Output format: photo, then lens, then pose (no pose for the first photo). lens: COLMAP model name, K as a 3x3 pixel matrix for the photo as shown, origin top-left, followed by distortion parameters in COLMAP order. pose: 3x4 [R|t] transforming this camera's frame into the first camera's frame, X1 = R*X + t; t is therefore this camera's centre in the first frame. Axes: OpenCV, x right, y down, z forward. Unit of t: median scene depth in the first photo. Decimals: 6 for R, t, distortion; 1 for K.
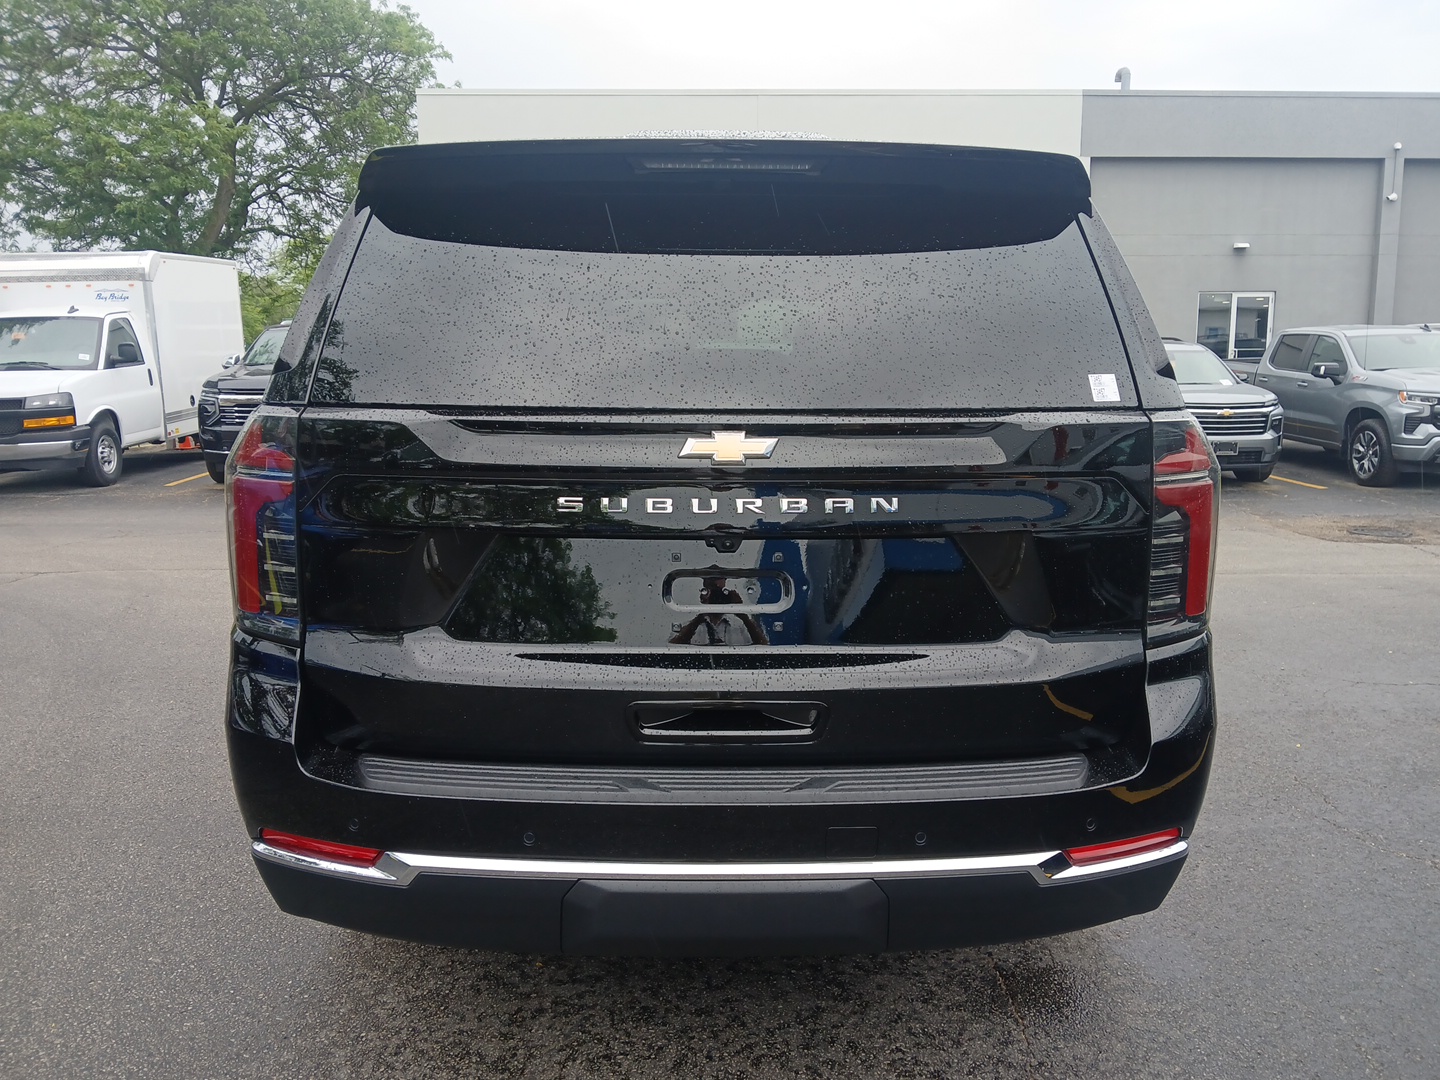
lens RADIAL K [[1124.3, 0, 721.7], [0, 1124.3, 543.9], [0, 0, 1]] dist [0.053015, -0.111060]
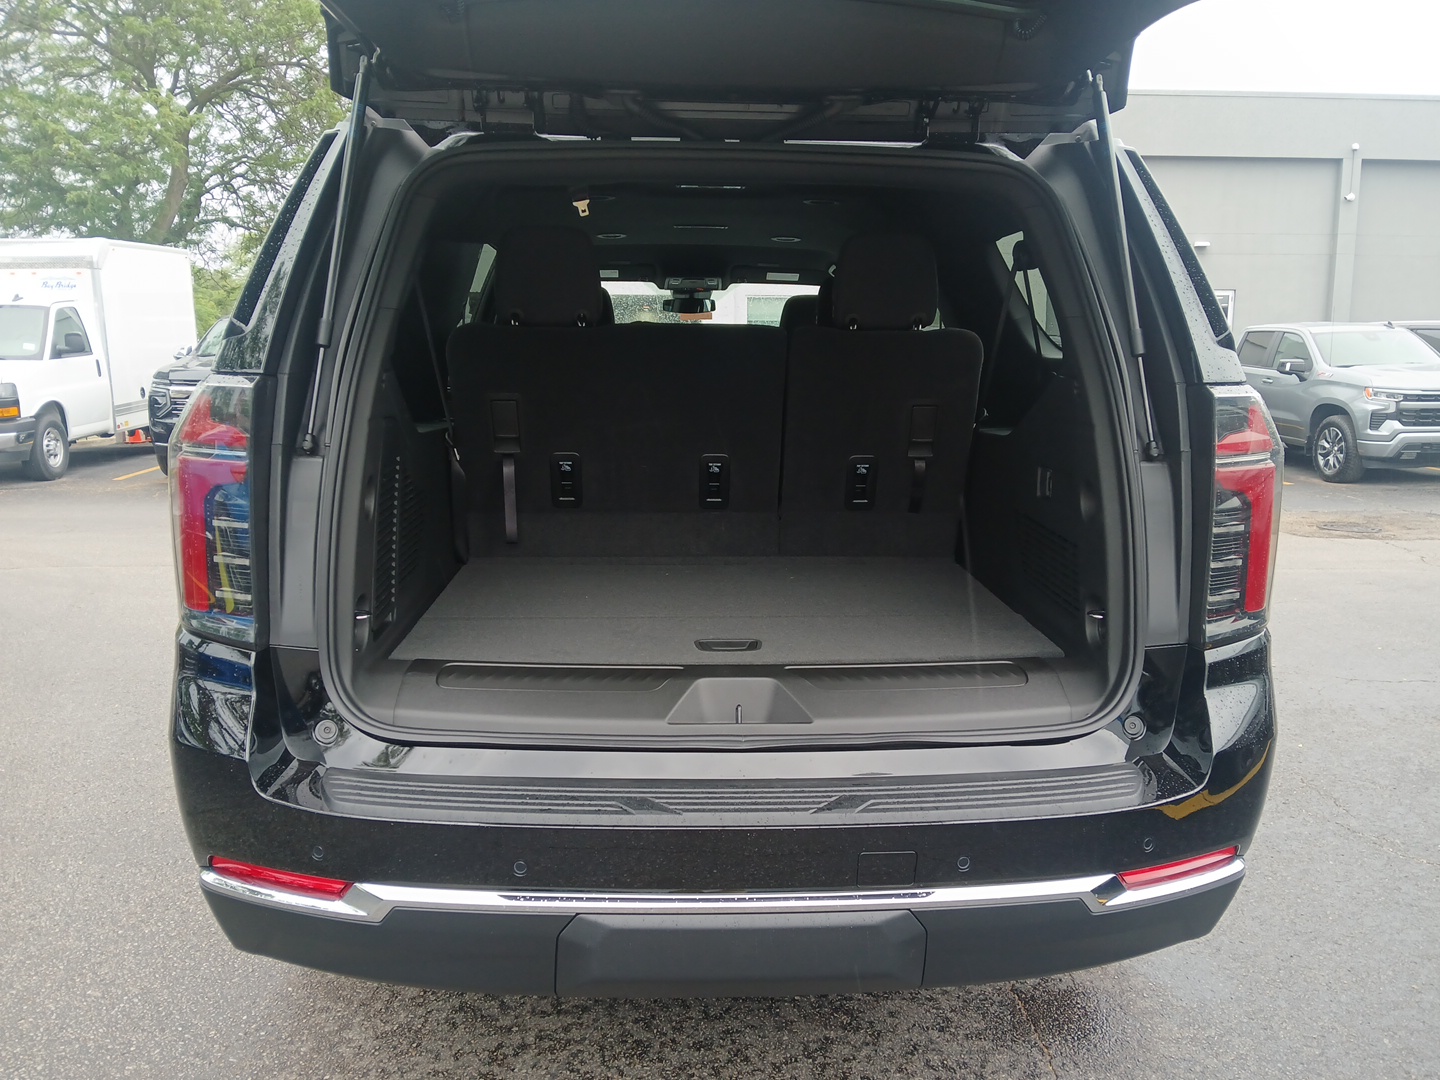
lens RADIAL K [[1120.5, 0, 723.0], [0, 1120.5, 542.3], [0, 0, 1]] dist [0.037364, -0.075357]
pose [[0.999314, -0.000018, 0.037030, -0.027814], [-0.000024, 0.999999, 0.001134, 0.004245], [-0.037030, -0.001134, 0.999314, 0.074412]]
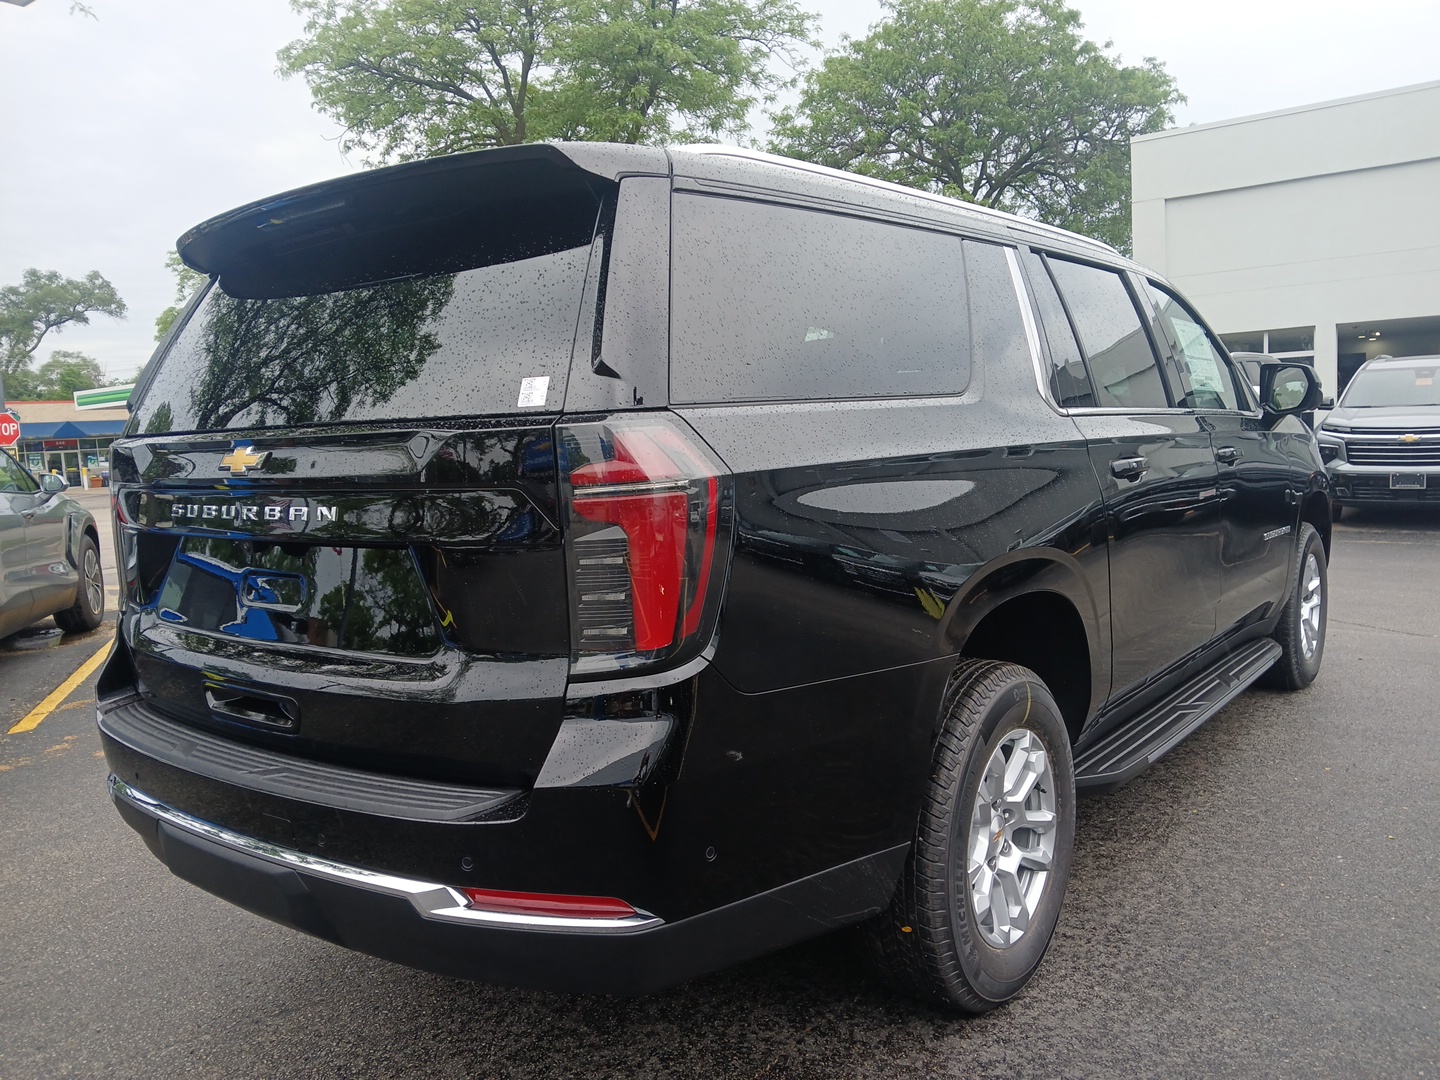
lens RADIAL K [[1094.4, 0, 786.4], [0, 1094.4, 540.9], [0, 0, 1]] dist [0.054322, -0.095771]
pose [[0.800594, 0.028756, -0.598516, 0.666357], [-0.052248, 0.998394, -0.021919, -0.005464], [0.596924, 0.048819, 0.800811, 0.265771]]
